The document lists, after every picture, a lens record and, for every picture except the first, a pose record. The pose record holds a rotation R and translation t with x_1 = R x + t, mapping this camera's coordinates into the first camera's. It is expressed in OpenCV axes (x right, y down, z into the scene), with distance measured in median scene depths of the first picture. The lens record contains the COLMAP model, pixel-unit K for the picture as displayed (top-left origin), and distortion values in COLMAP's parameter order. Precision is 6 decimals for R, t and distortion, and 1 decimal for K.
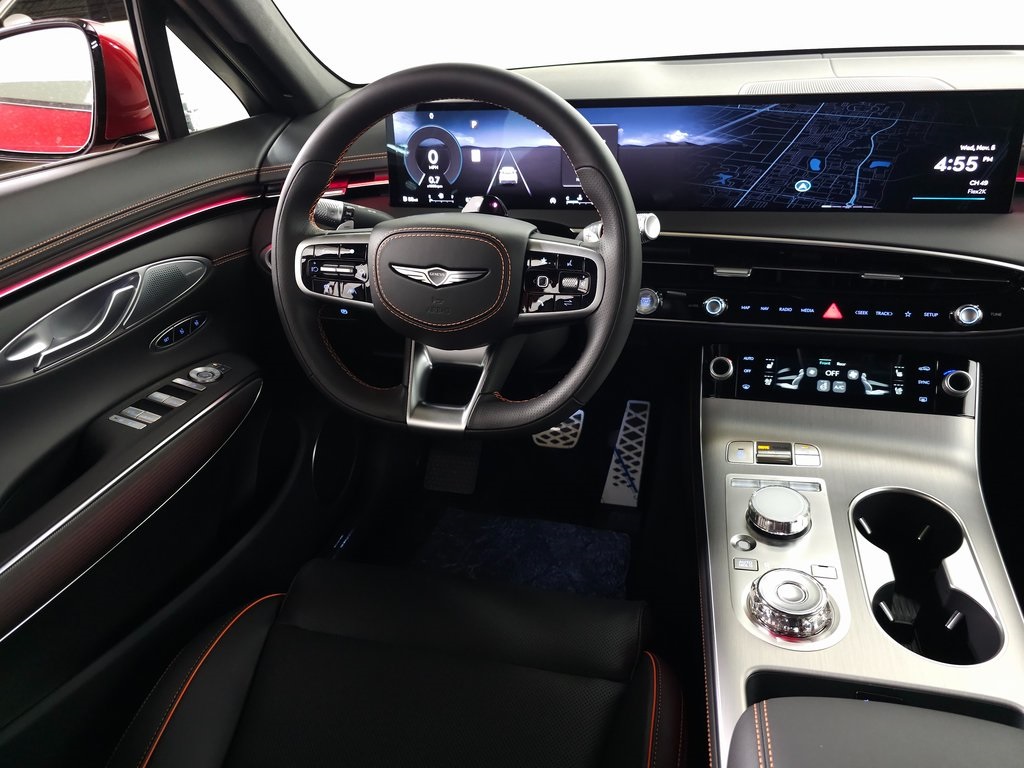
lens RADIAL K [[691.1, 0, 517.2], [0, 691.1, 380.0], [0, 0, 1]] dist [0.039088, -0.052569]
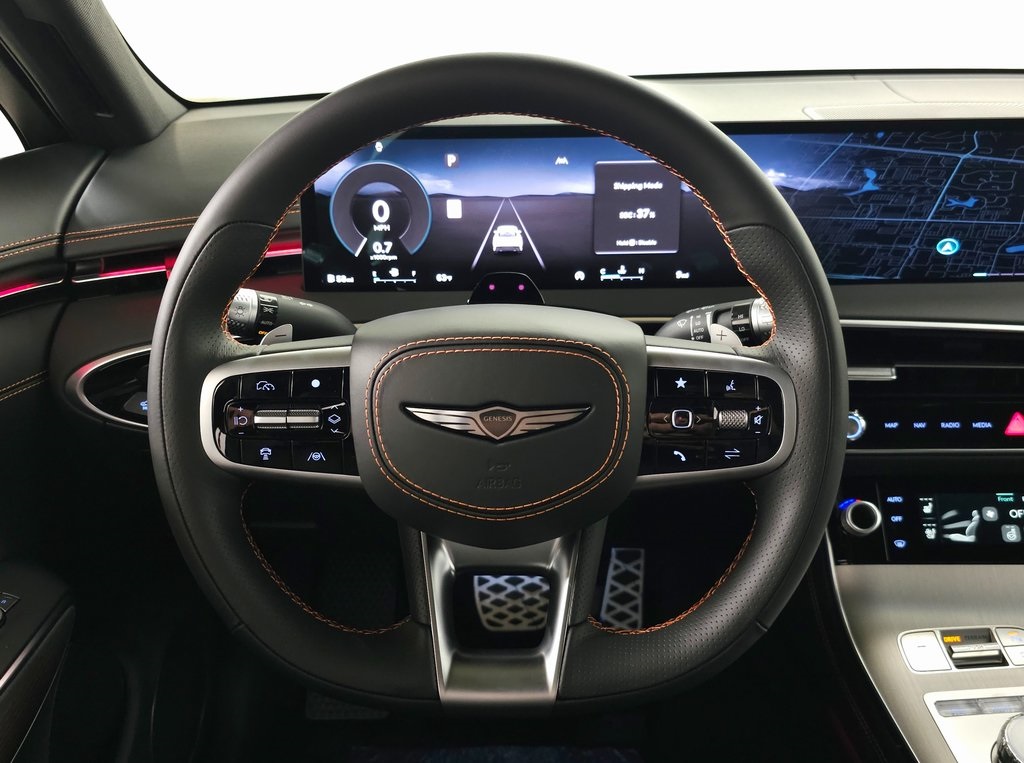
lens RADIAL K [[857.7, 0, 520.0], [0, 857.7, 378.8], [0, 0, 1]] dist [0.046784, -0.085858]
pose [[0.968625, -0.057684, 0.241739, -0.204734], [0.085256, 0.990791, -0.105185, -0.087817], [-0.233445, 0.122495, 0.964623, 0.266189]]
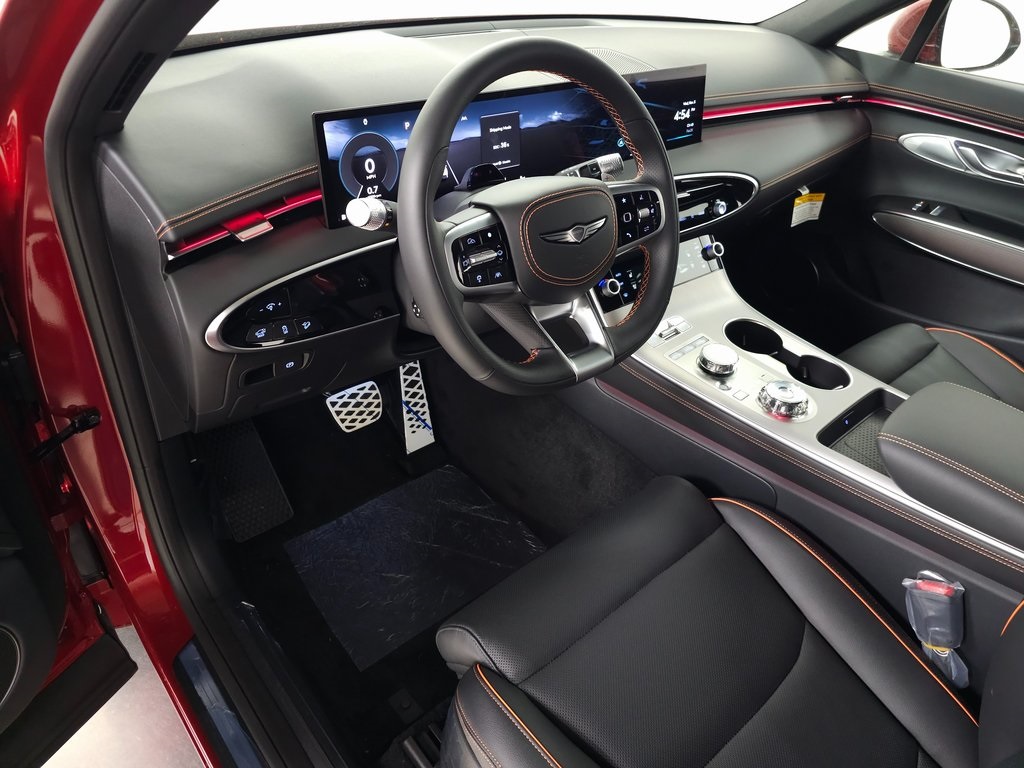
lens RADIAL K [[691.1, 0, 517.2], [0, 691.1, 380.0], [0, 0, 1]] dist [0.039088, -0.052569]
pose [[0.559266, -0.398489, 0.726931, -0.833665], [0.303069, 0.914471, 0.268128, -0.262326], [-0.771603, 0.070355, 0.632202, 0.303095]]
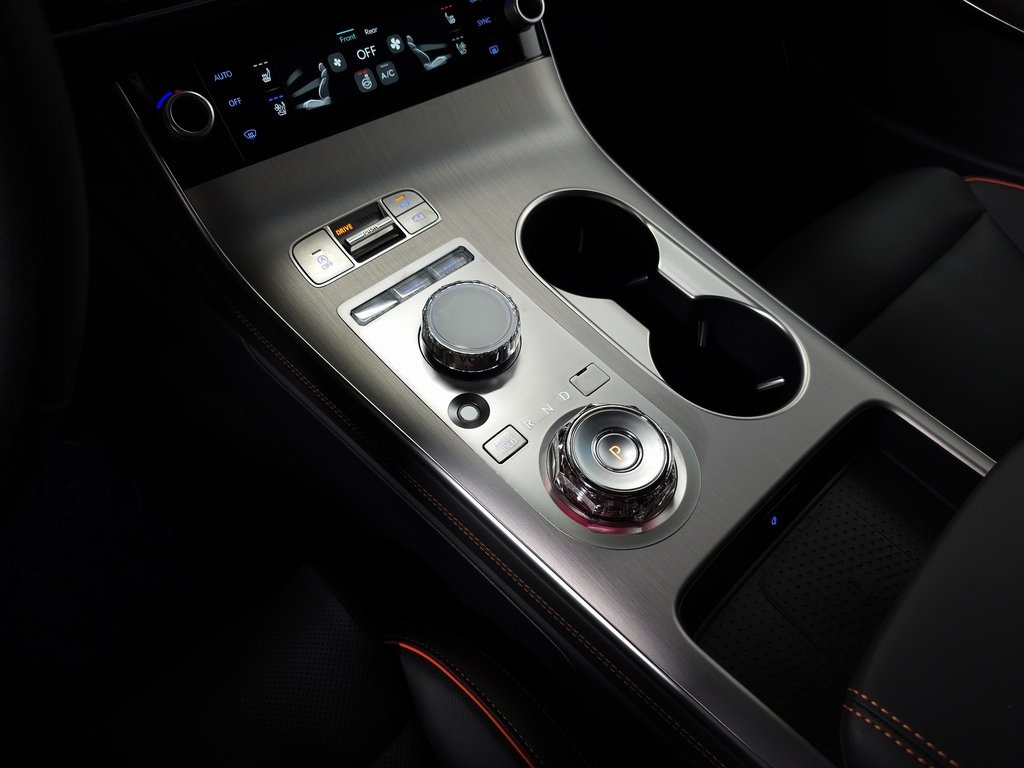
lens RADIAL K [[691.1, 0, 517.2], [0, 691.1, 380.0], [0, 0, 1]] dist [0.039088, -0.052569]
pose [[0.527622, -0.604294, 0.597030, 0.015521], [0.286771, 0.788266, 0.544425, -0.069053], [-0.799611, -0.116040, 0.589200, 0.503997]]
